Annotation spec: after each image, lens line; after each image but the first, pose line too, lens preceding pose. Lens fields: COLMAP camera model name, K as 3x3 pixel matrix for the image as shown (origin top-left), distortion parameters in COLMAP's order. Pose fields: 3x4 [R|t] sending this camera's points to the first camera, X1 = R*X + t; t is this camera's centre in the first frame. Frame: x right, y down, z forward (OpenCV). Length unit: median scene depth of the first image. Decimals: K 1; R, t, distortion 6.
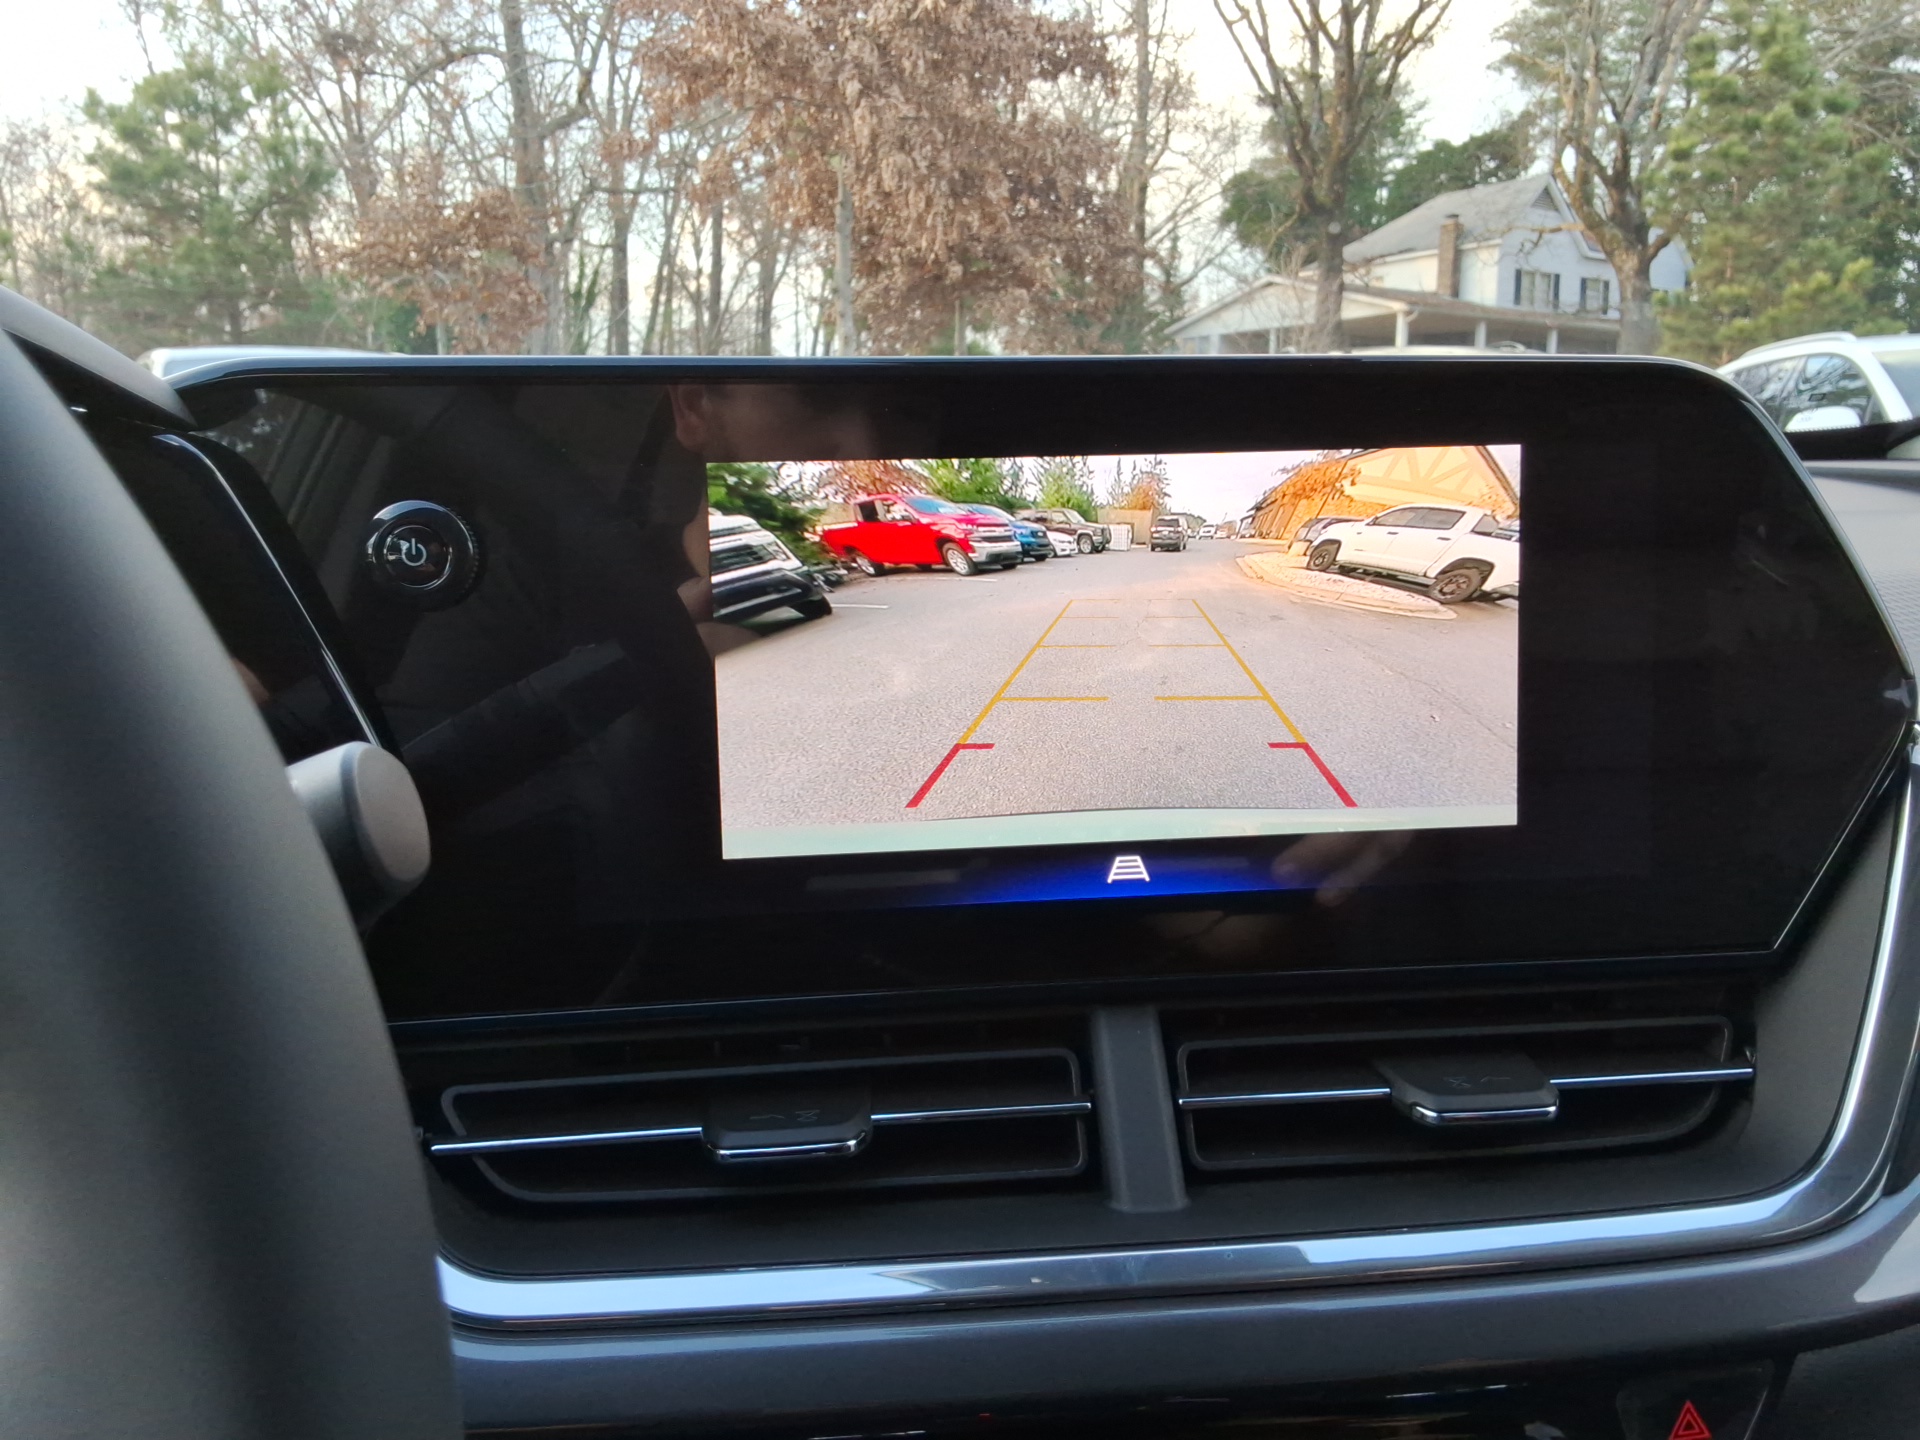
lens RADIAL K [[1544.2, 0, 972.1], [0, 1544.2, 714.5], [0, 0, 1]] dist [0.102746, -0.161399]
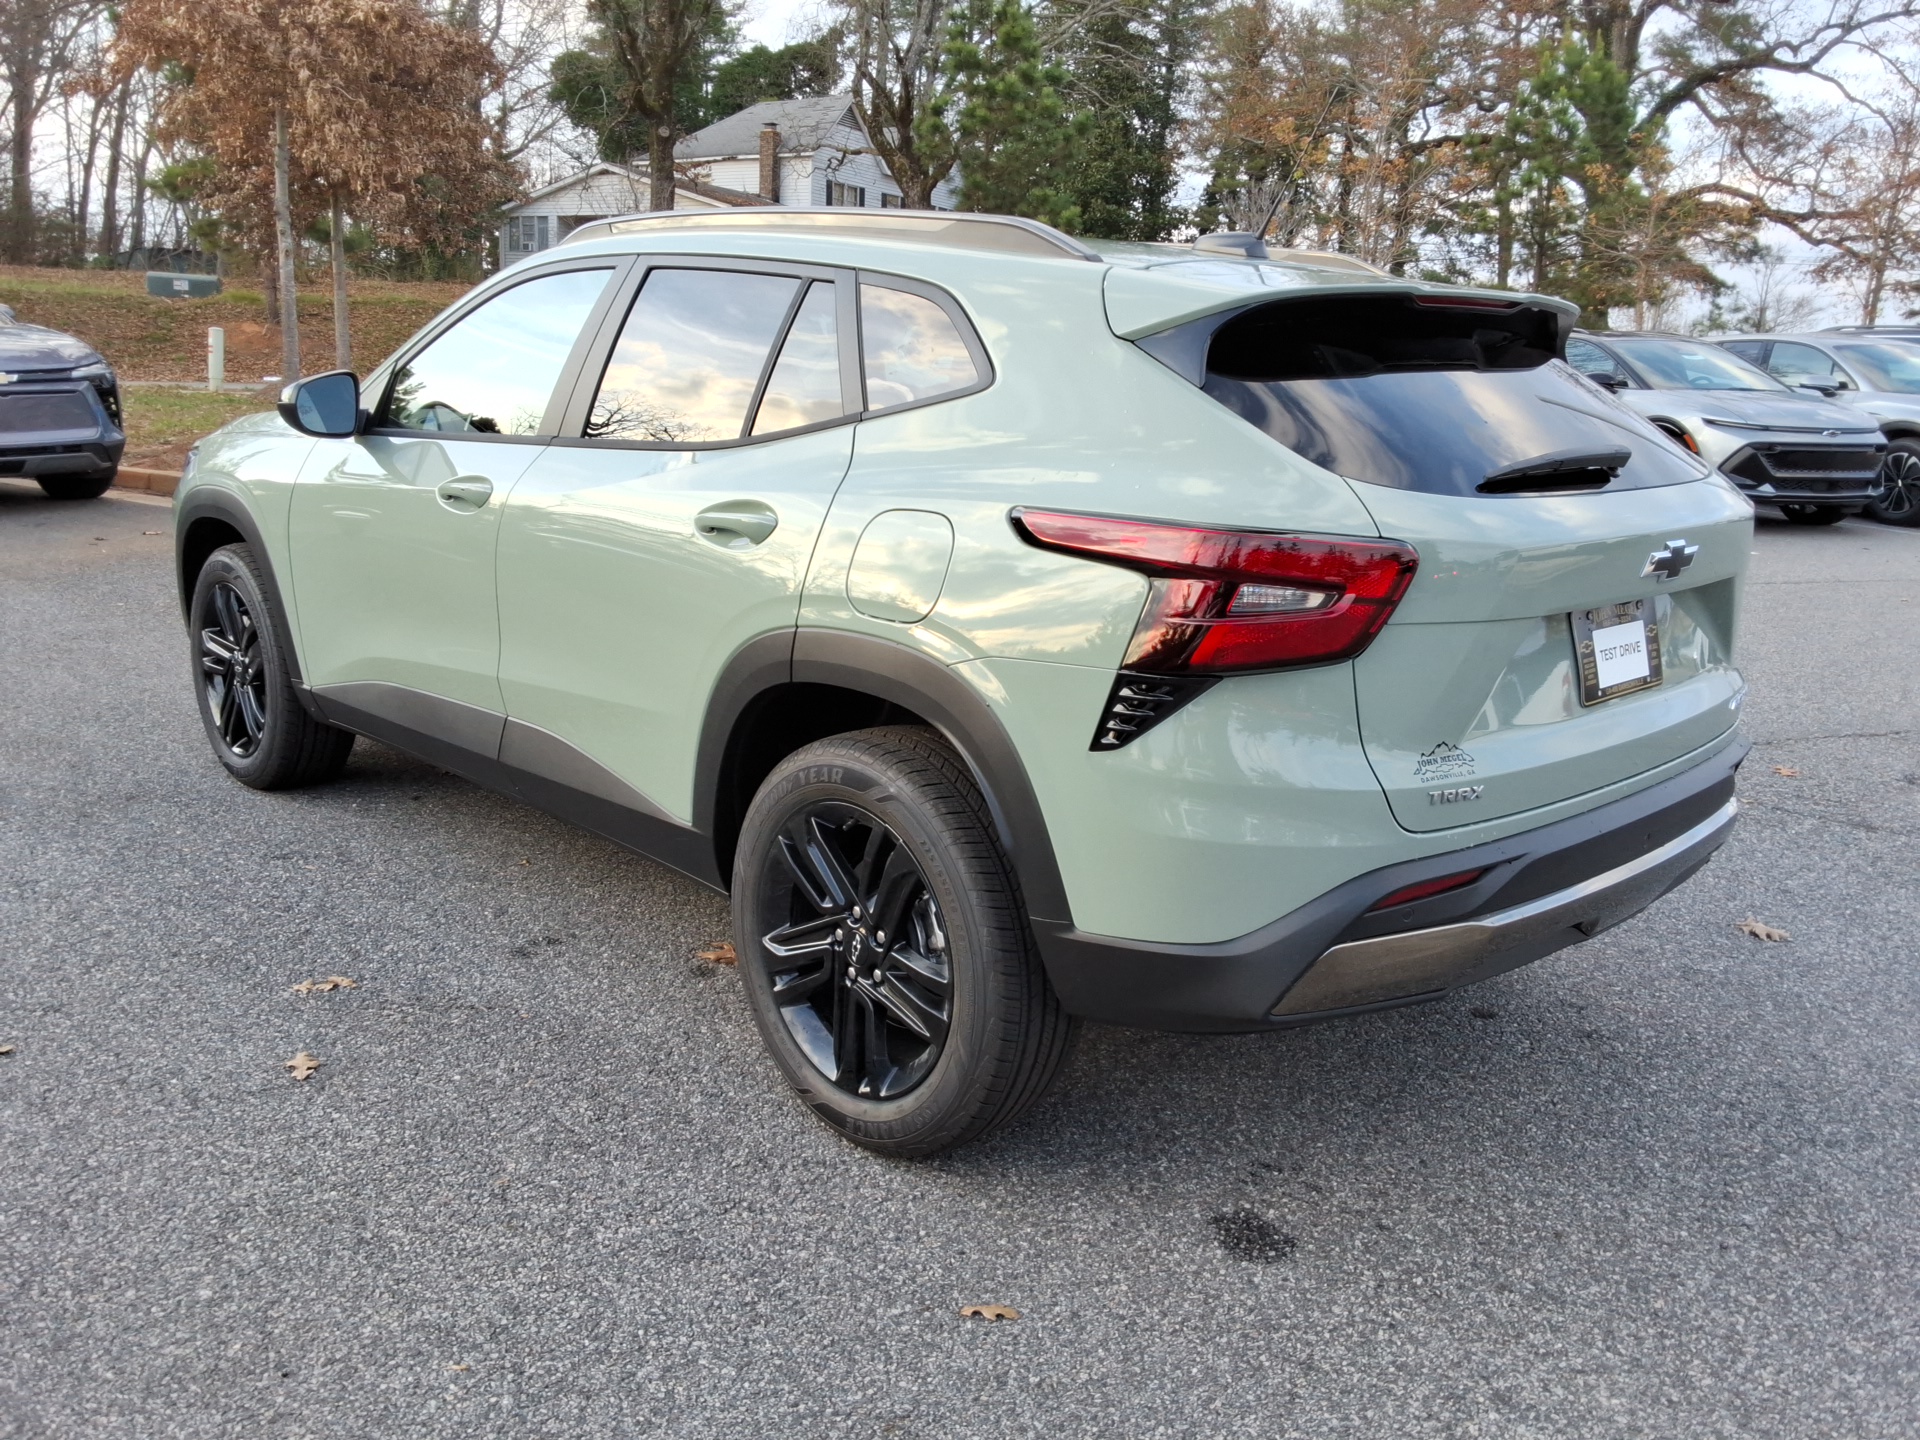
lens RADIAL K [[1544.2, 0, 965.8], [0, 1544.2, 703.9], [0, 0, 1]] dist [0.102746, -0.161399]
pose [[0.917815, -0.047373, 0.394173, -0.024163], [0.020531, 0.997190, 0.072041, 0.012284], [-0.396478, -0.058028, 0.916208, -0.108427]]
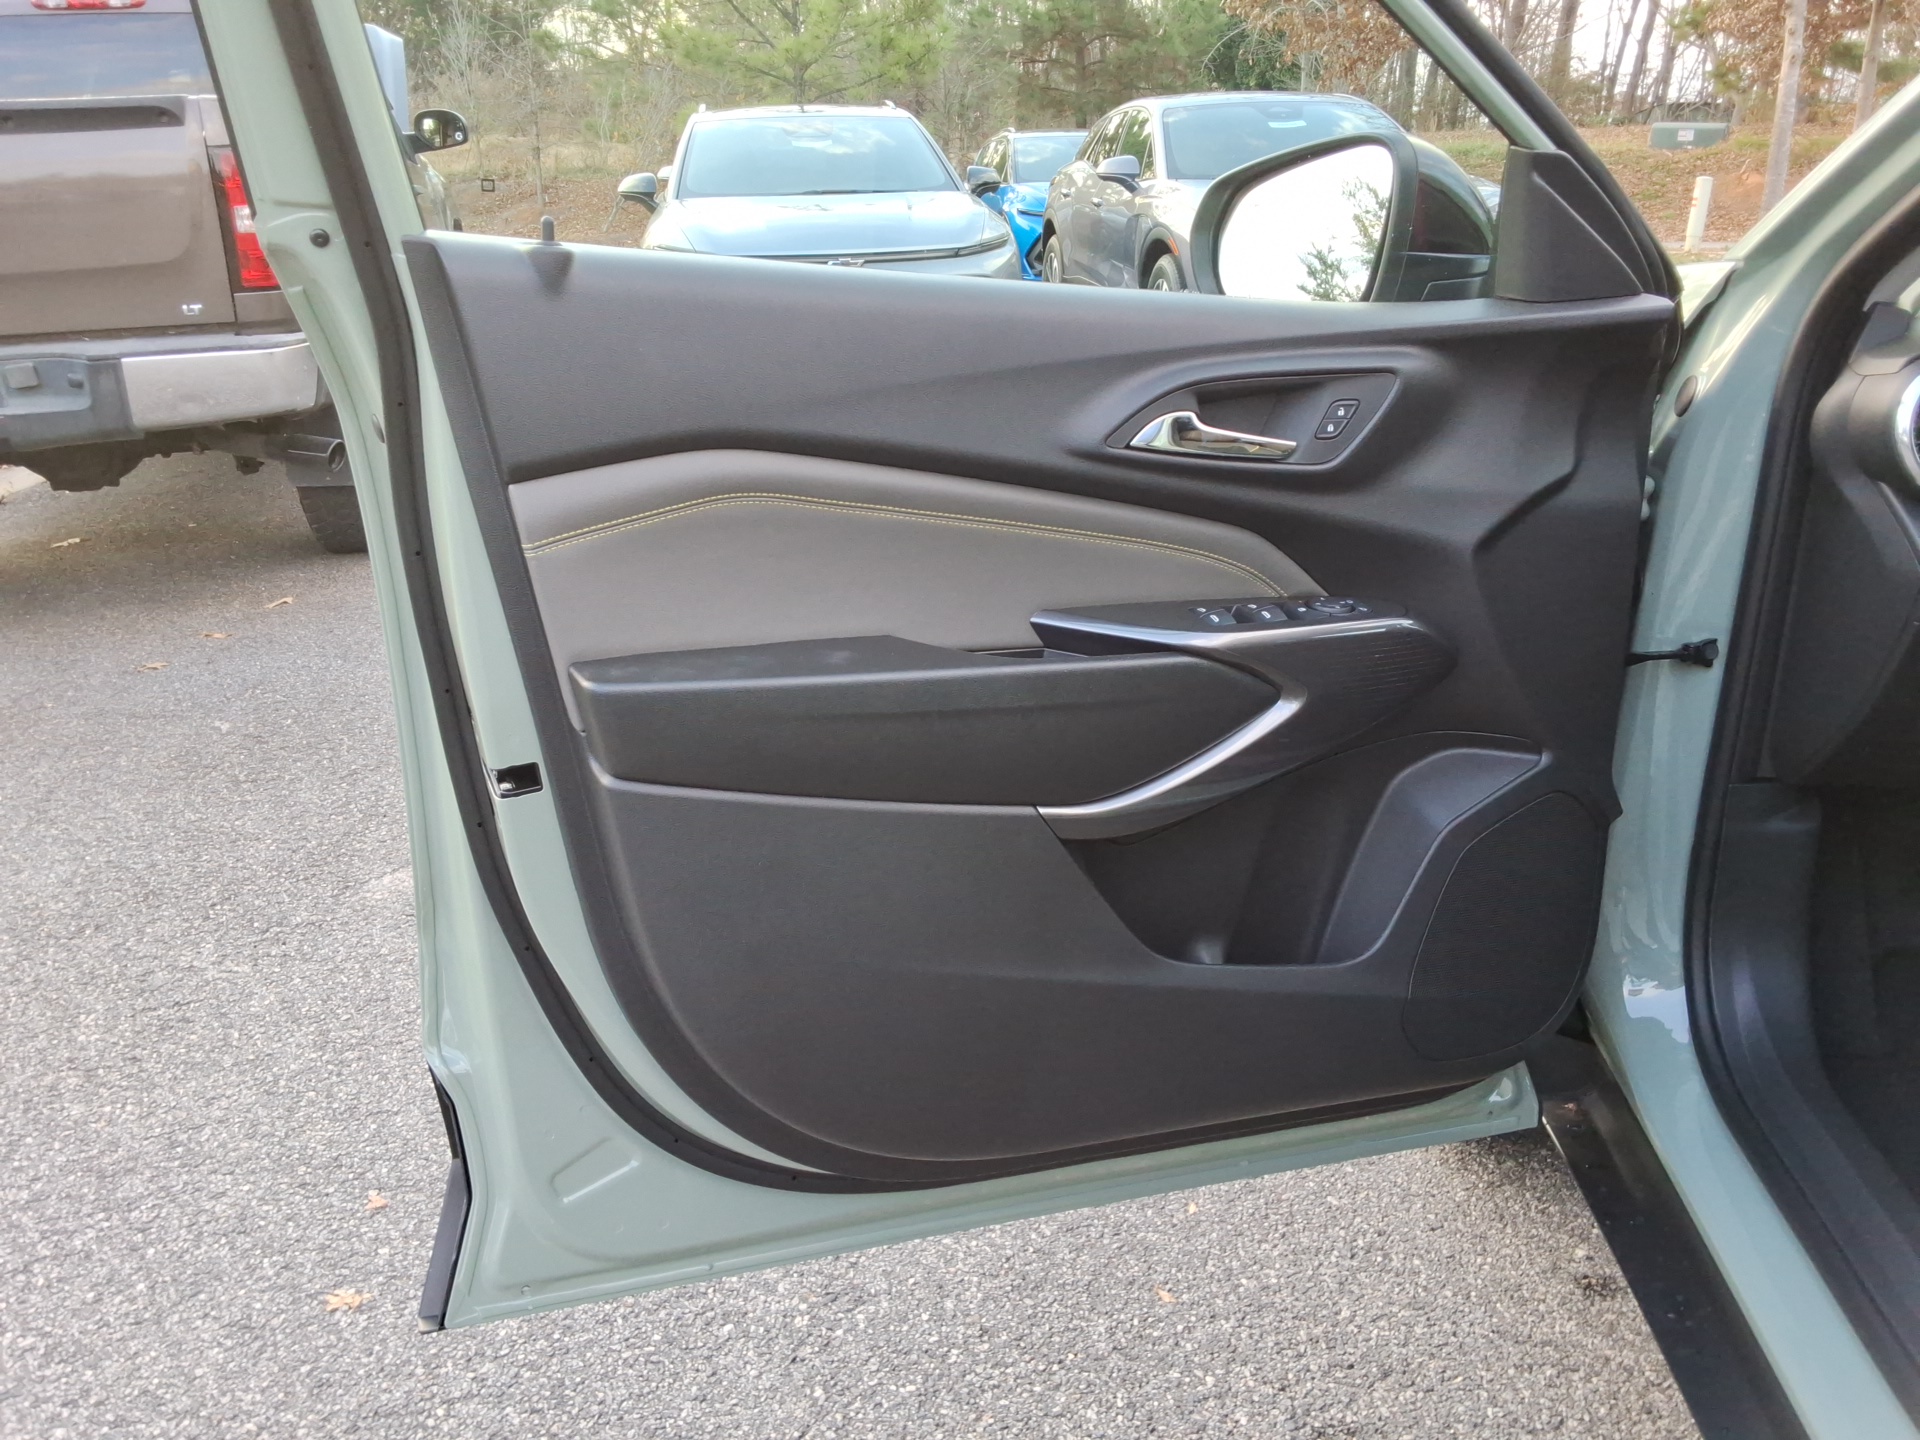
lens RADIAL K [[1544.2, 0, 973.5], [0, 1544.2, 688.2], [0, 0, 1]] dist [0.102746, -0.161399]
pose [[0.896365, 0.131033, -0.423509, -0.018792], [-0.065546, 0.983993, 0.165718, 0.003466], [0.438444, -0.120785, 0.890605, -0.032853]]
